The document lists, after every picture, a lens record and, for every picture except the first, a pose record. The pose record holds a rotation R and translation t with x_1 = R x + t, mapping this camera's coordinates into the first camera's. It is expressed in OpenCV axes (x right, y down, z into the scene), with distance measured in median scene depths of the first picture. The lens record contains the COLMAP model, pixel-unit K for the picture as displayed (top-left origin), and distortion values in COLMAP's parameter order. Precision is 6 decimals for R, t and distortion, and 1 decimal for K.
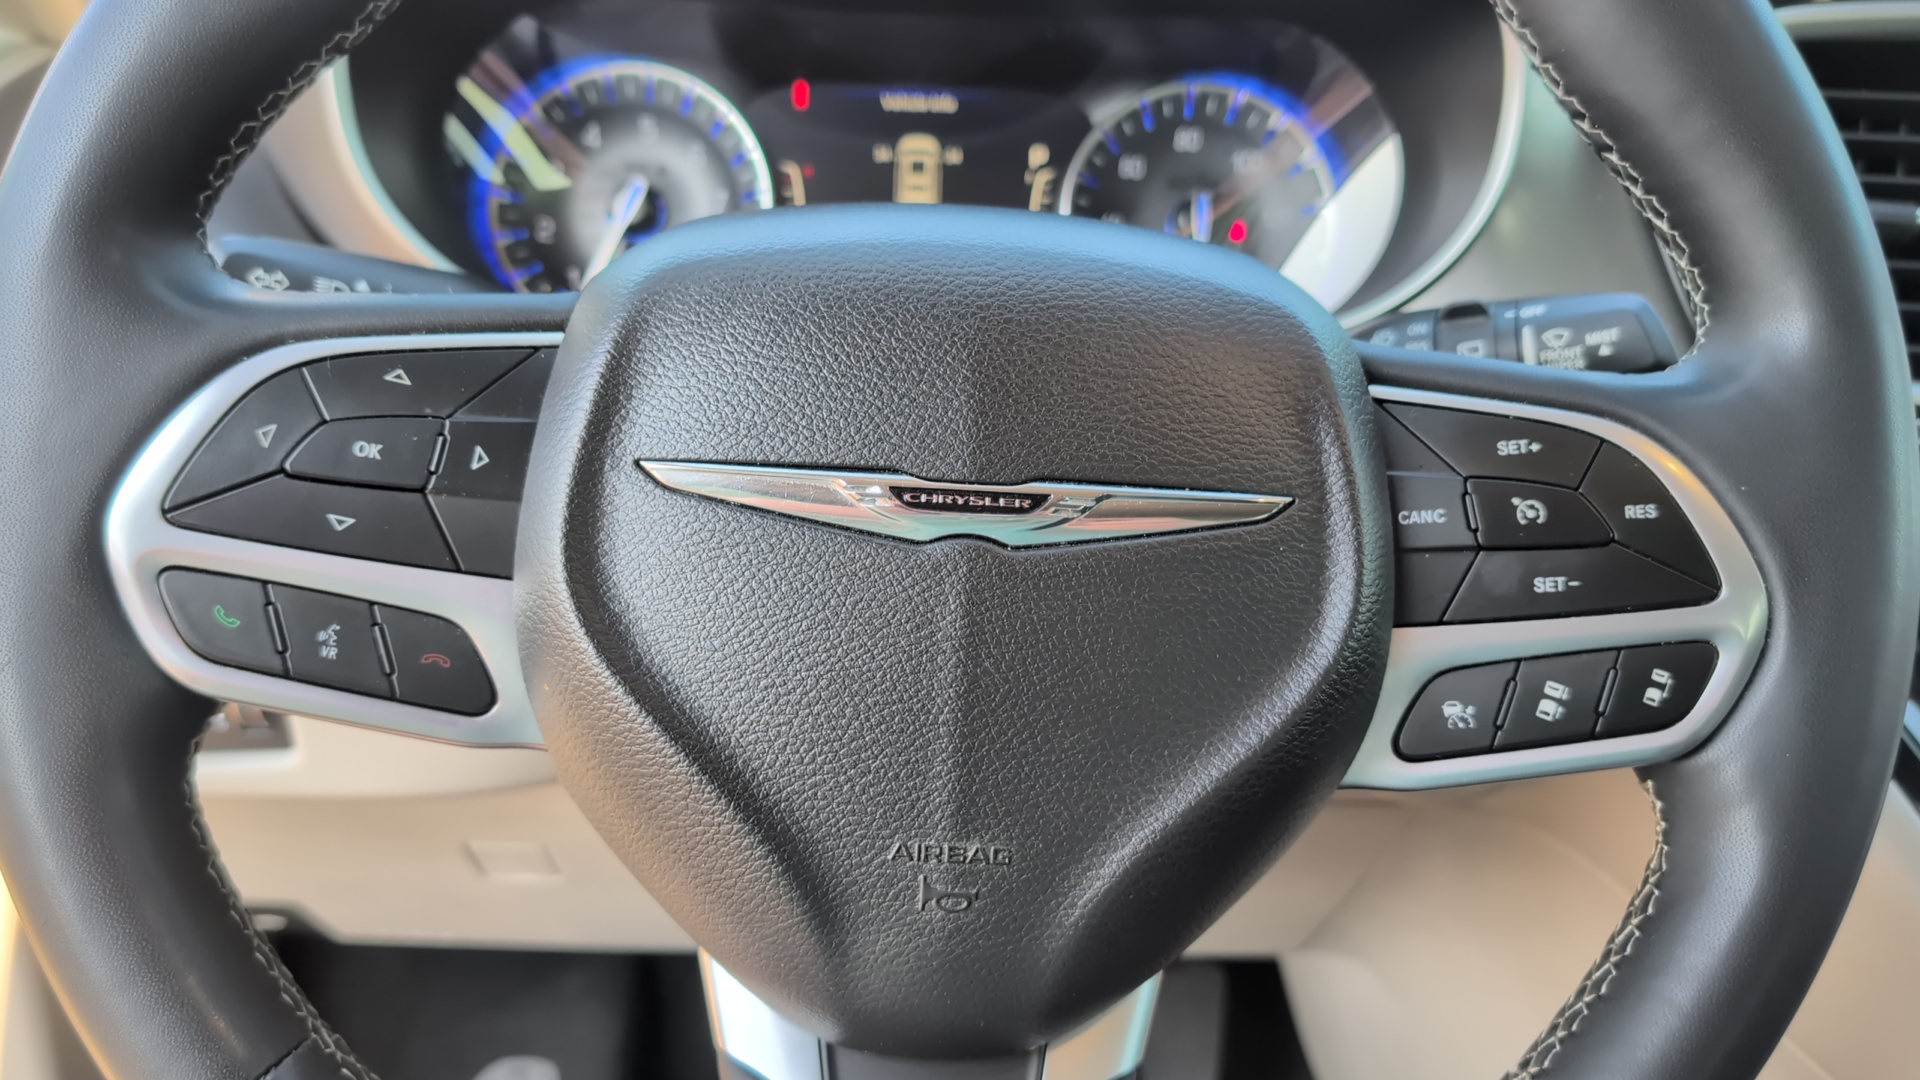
lens RADIAL K [[1623.4, 0, 954.9], [0, 1623.4, 533.6], [0, 0, 1]] dist [0.017098, -0.051121]
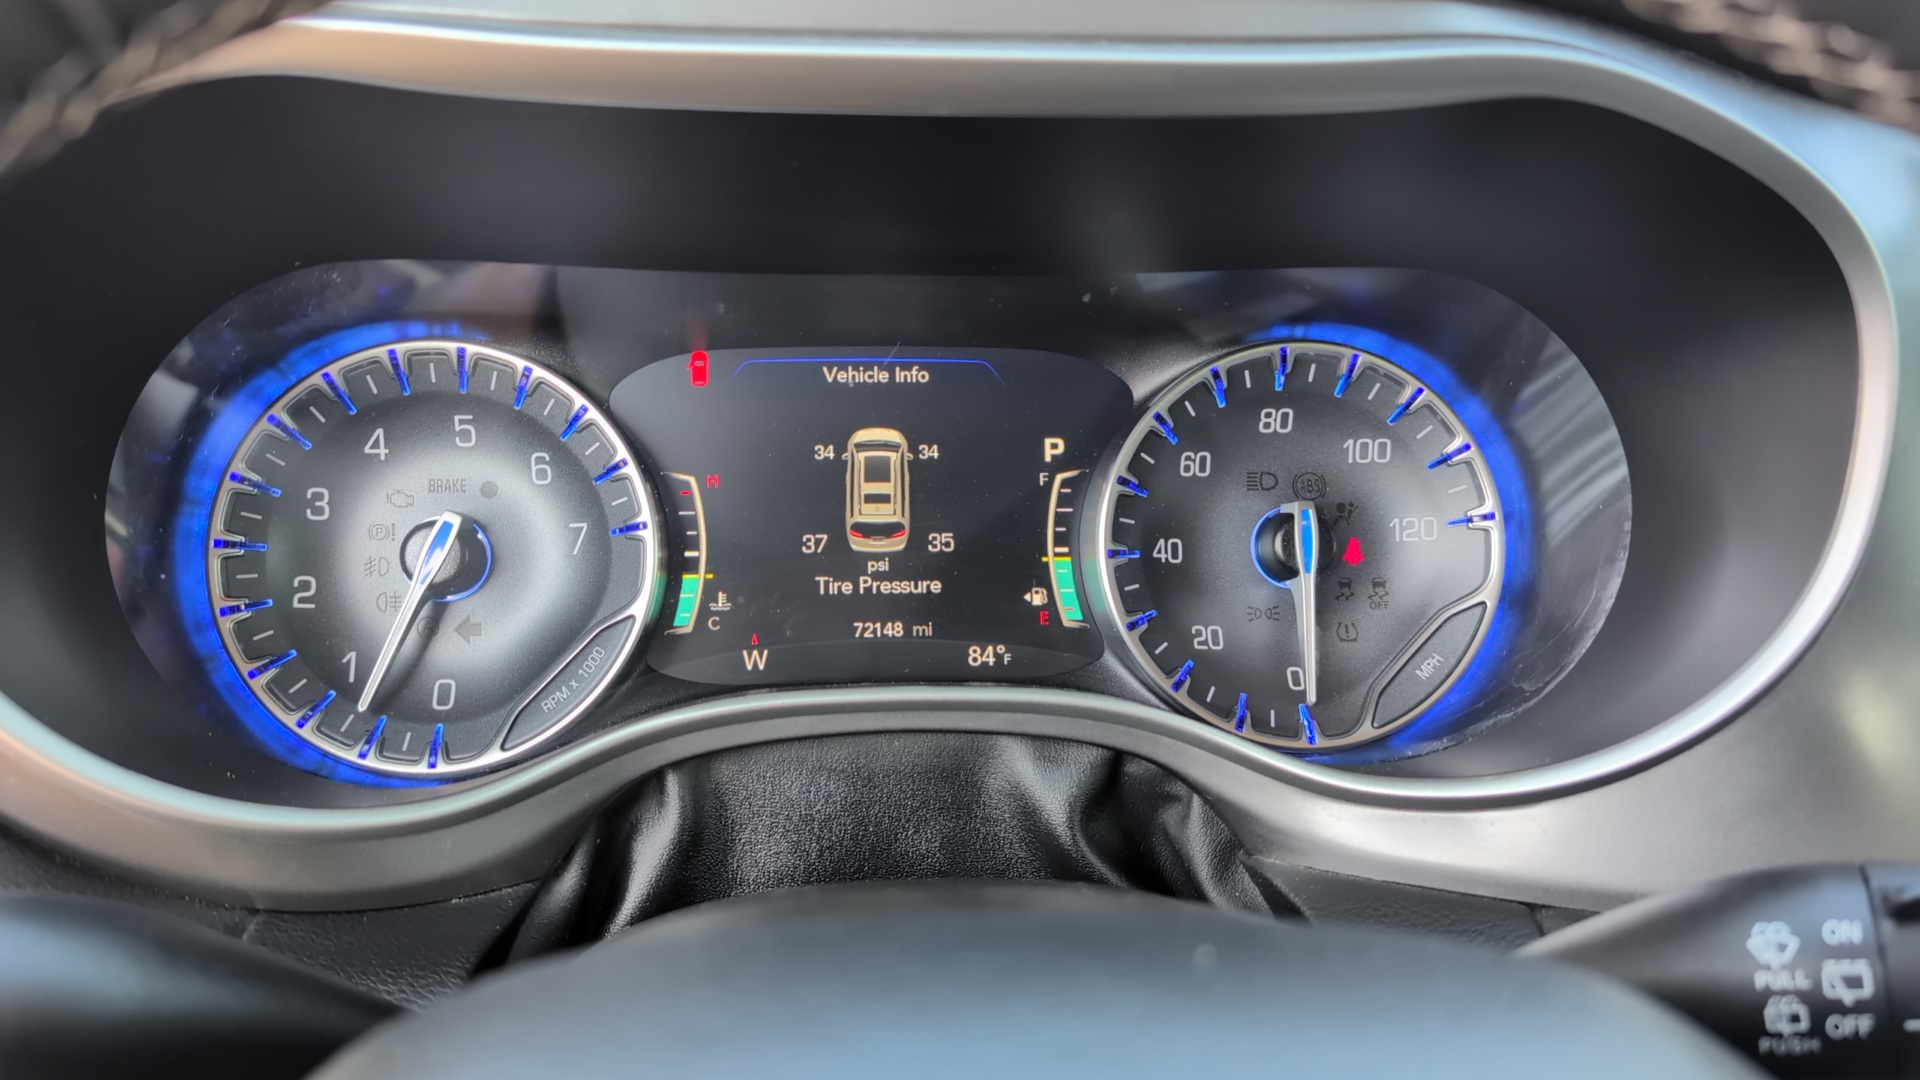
lens RADIAL K [[1623.4, 0, 956.1], [0, 1623.4, 554.1], [0, 0, 1]] dist [0.017098, -0.051121]
pose [[0.998279, -0.024344, 0.053344, -0.027367], [0.025071, 0.999601, -0.013012, -0.183175], [-0.053006, 0.014327, 0.998491, 0.336218]]
